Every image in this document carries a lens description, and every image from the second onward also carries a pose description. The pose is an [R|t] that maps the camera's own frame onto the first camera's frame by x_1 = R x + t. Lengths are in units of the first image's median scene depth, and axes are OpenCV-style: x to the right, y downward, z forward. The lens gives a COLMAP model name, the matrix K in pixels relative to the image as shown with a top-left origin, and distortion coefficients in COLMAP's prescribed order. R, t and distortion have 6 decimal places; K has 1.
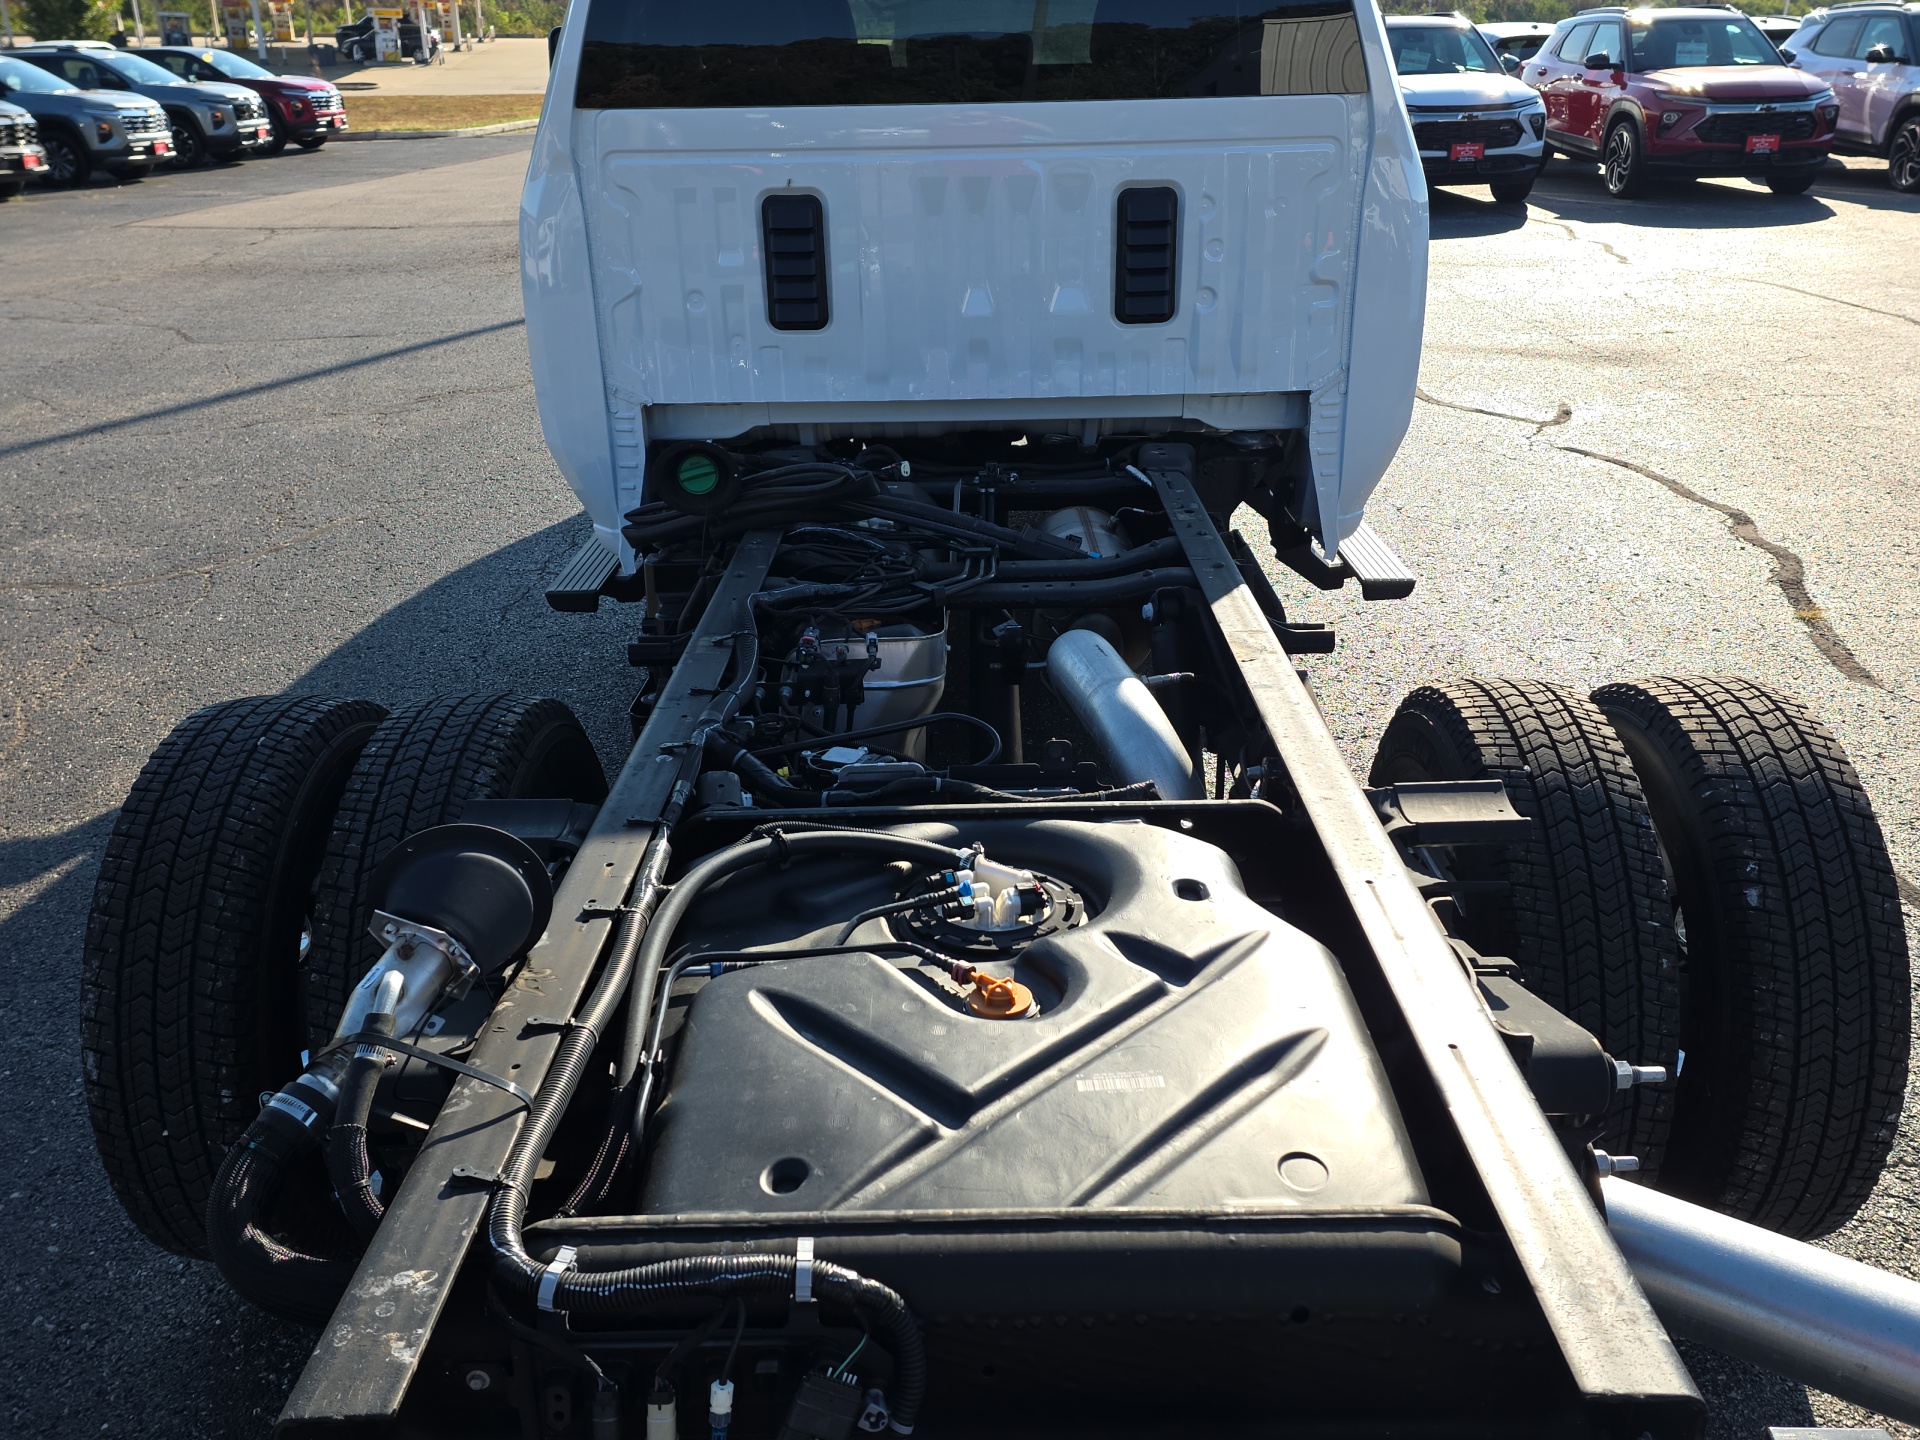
lens RADIAL K [[1569.5, 0, 968.8], [0, 1569.5, 727.2], [0, 0, 1]] dist [0.078316, -0.080693]
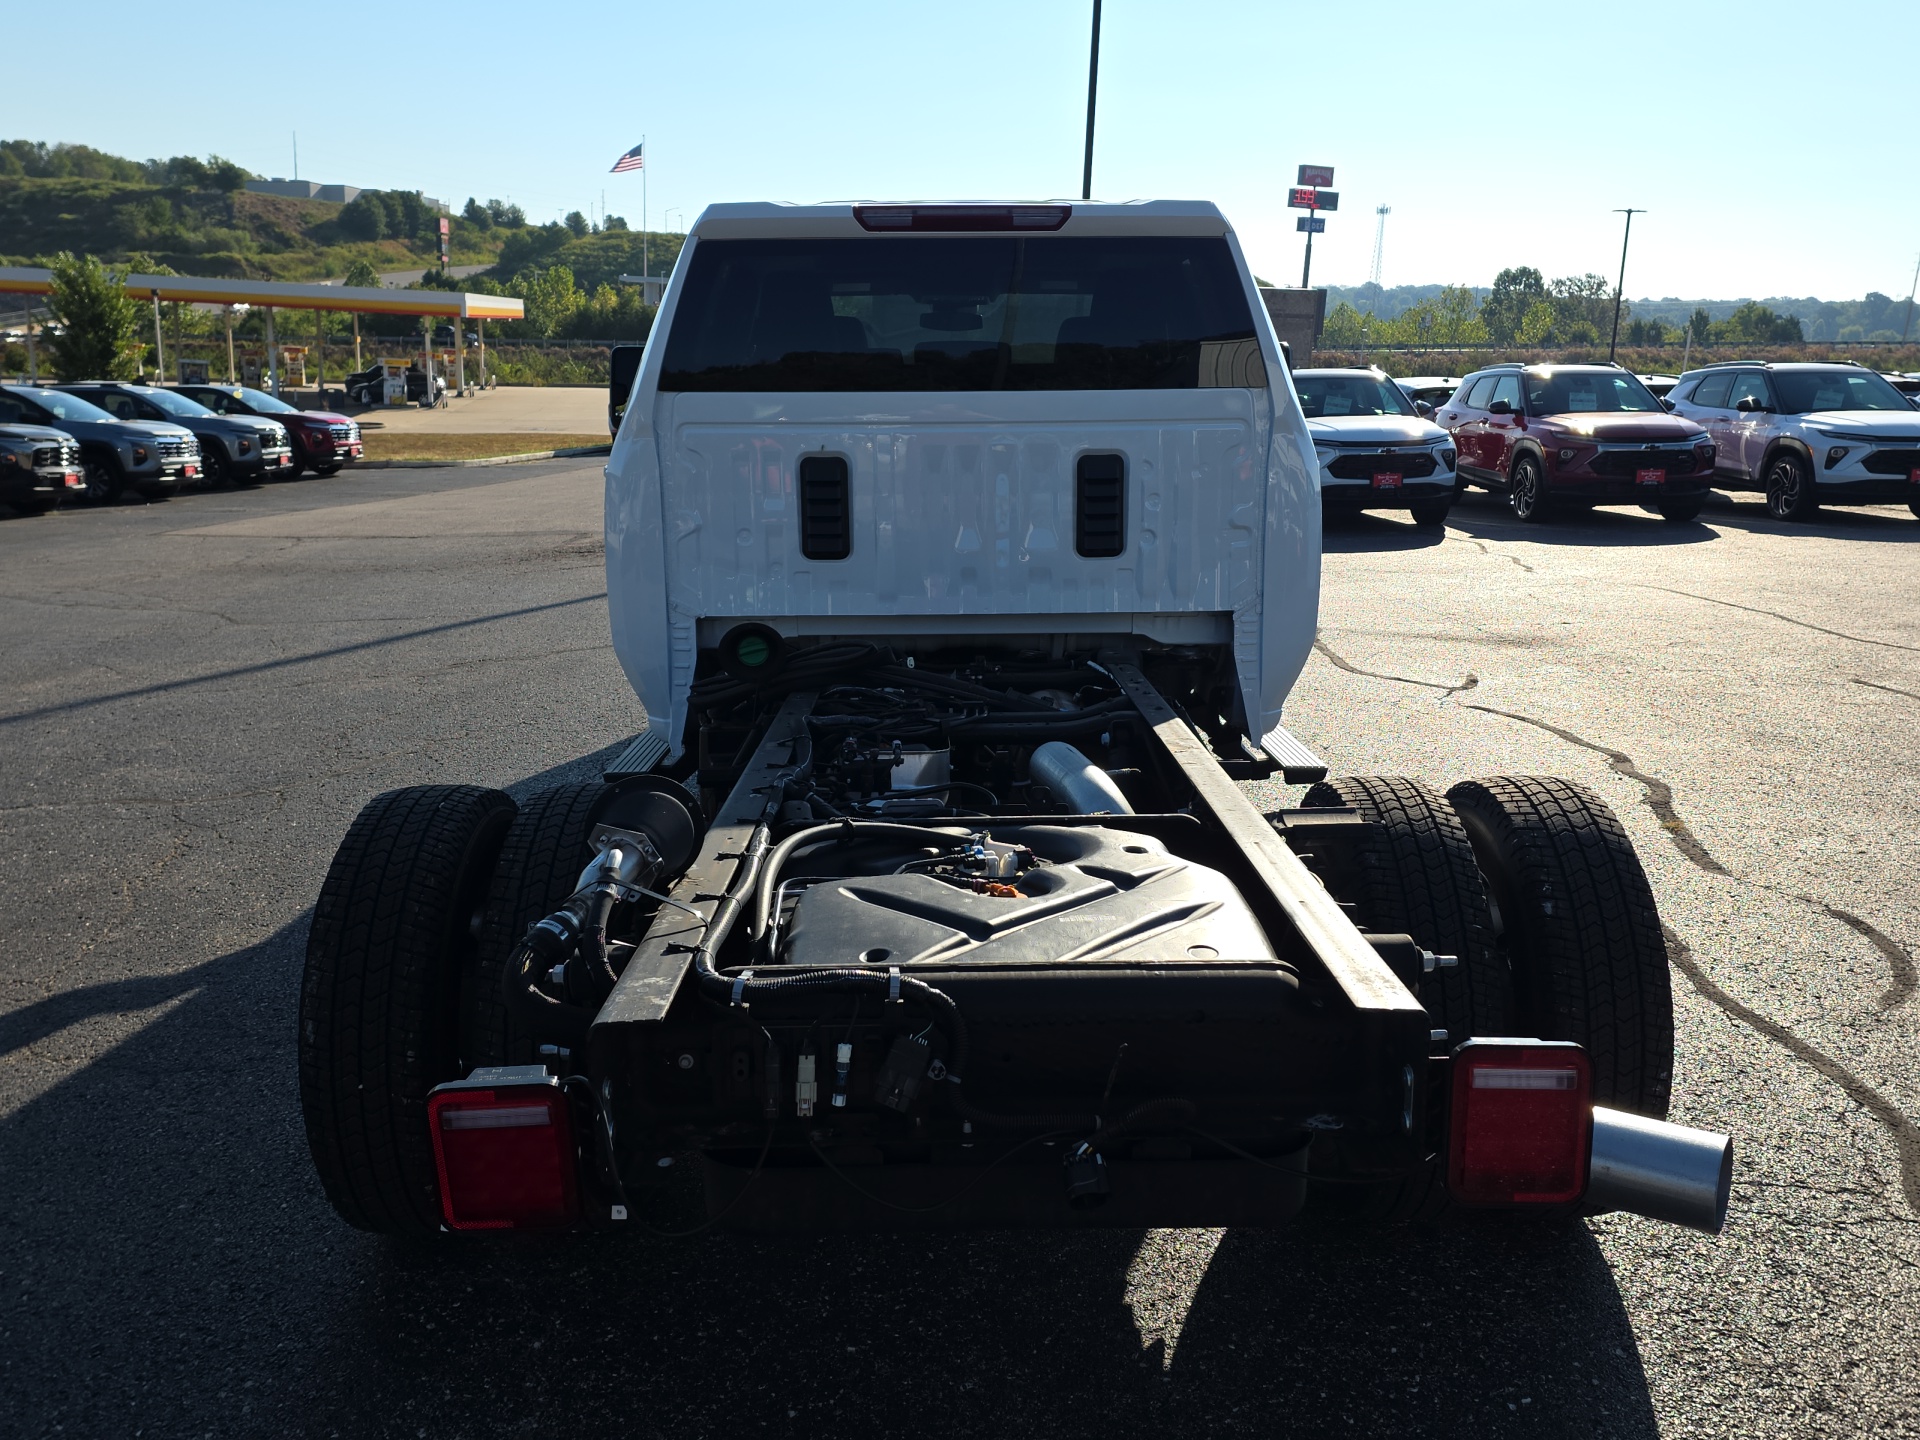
lens RADIAL K [[1569.5, 0, 972.1], [0, 1569.5, 710.5], [0, 0, 1]] dist [0.078316, -0.080693]
pose [[0.999695, 0.006502, 0.023846, -0.019947], [-0.001384, 0.977991, -0.208644, 0.126164], [-0.024678, 0.208547, 0.977701, -0.197892]]
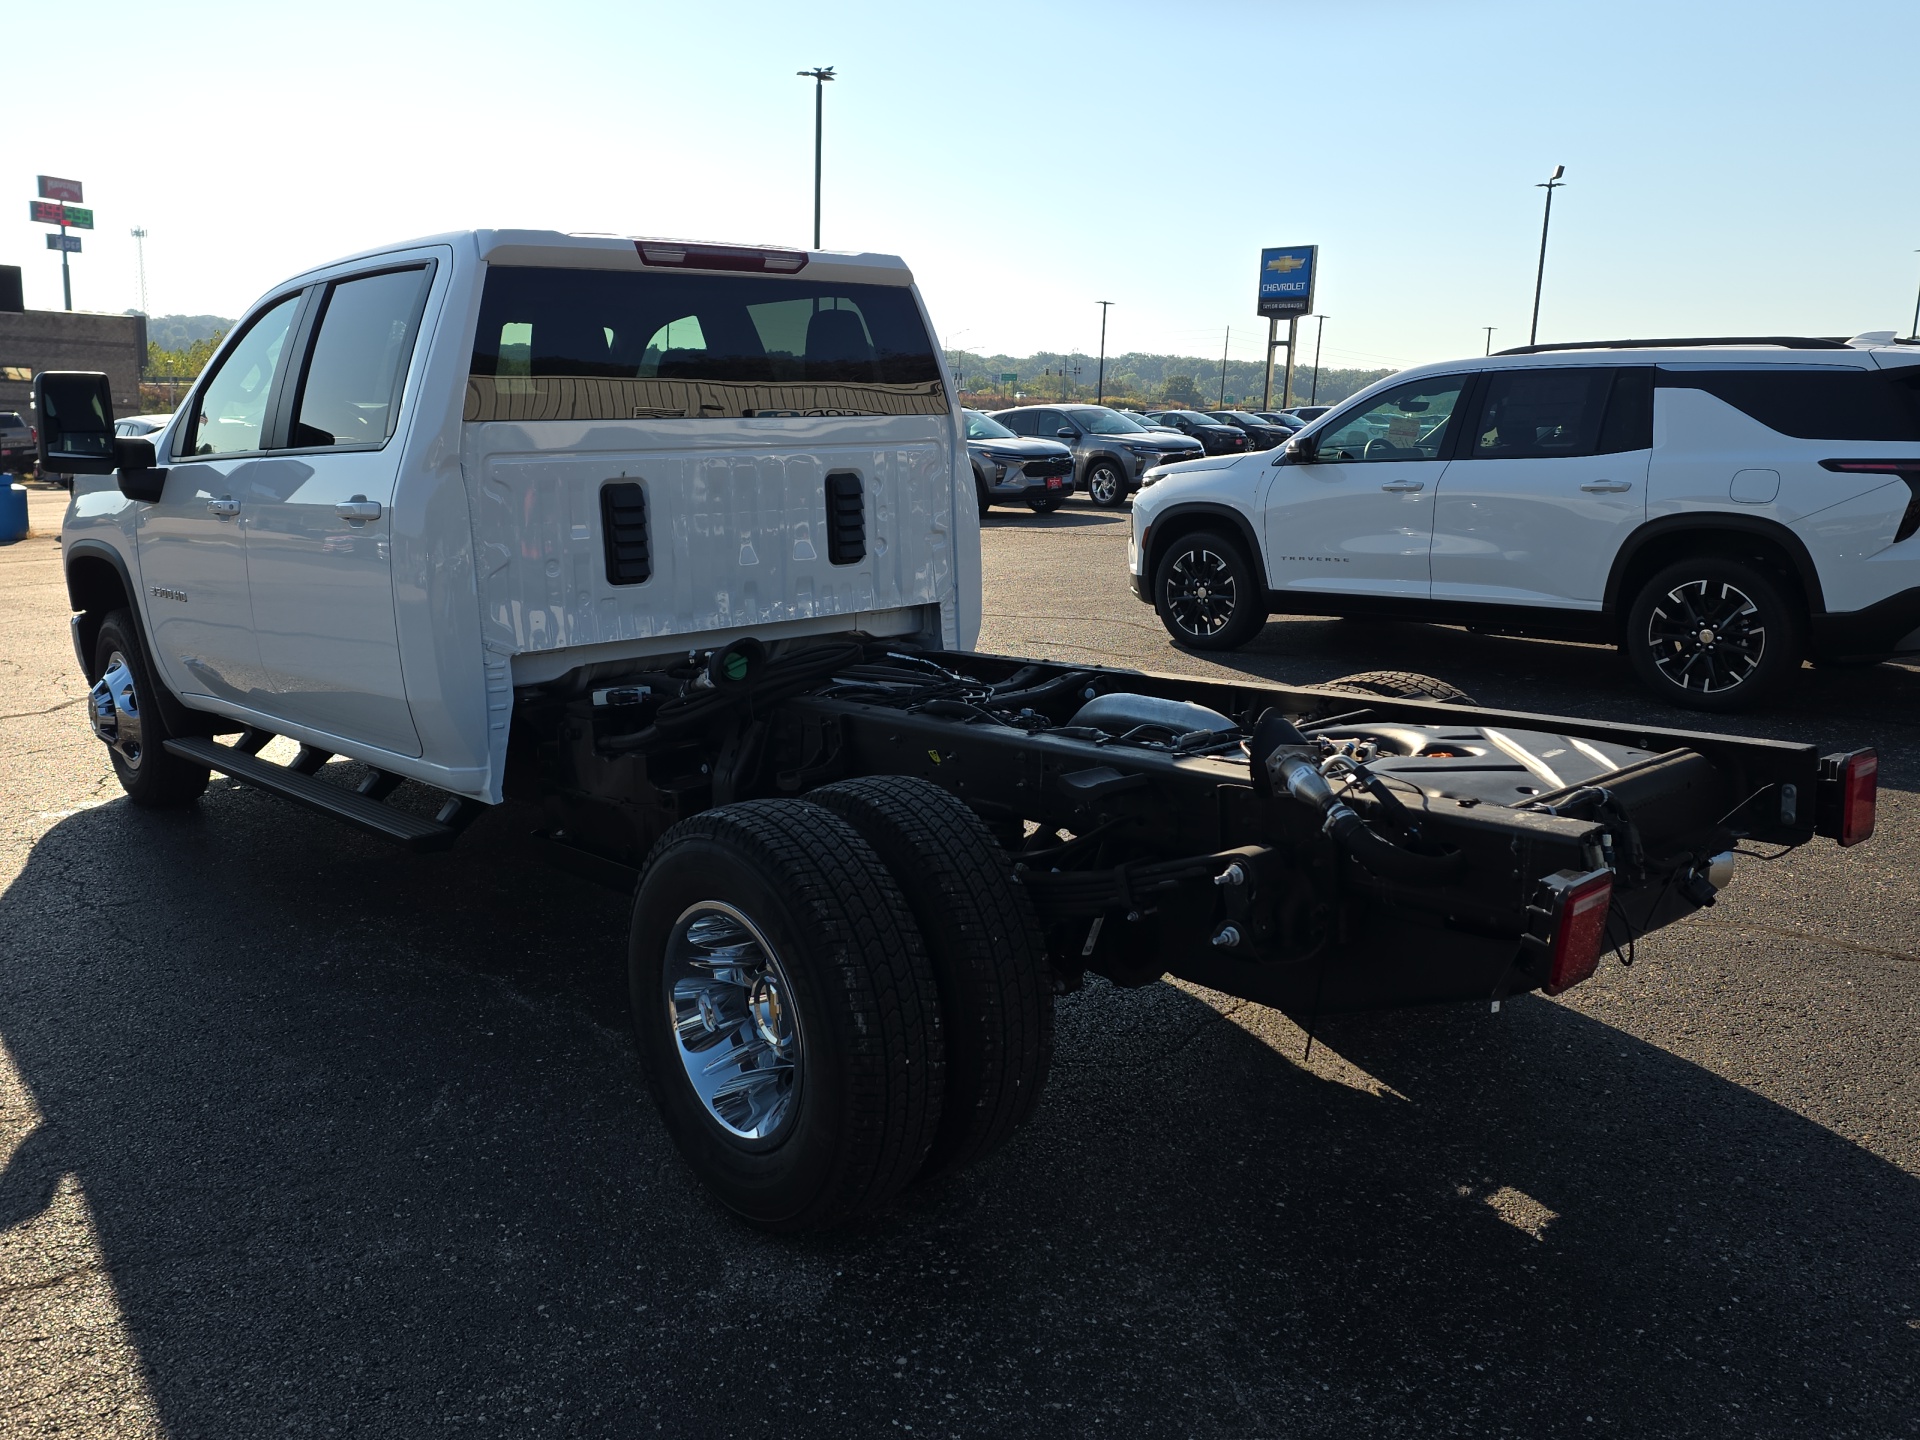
lens RADIAL K [[1569.5, 0, 986.4], [0, 1569.5, 718.1], [0, 0, 1]] dist [0.078316, -0.080693]
pose [[0.739146, -0.123389, 0.662147, -0.751381], [0.272676, 0.953732, -0.126659, 0.090525], [-0.615883, 0.274171, 0.738592, -0.085269]]
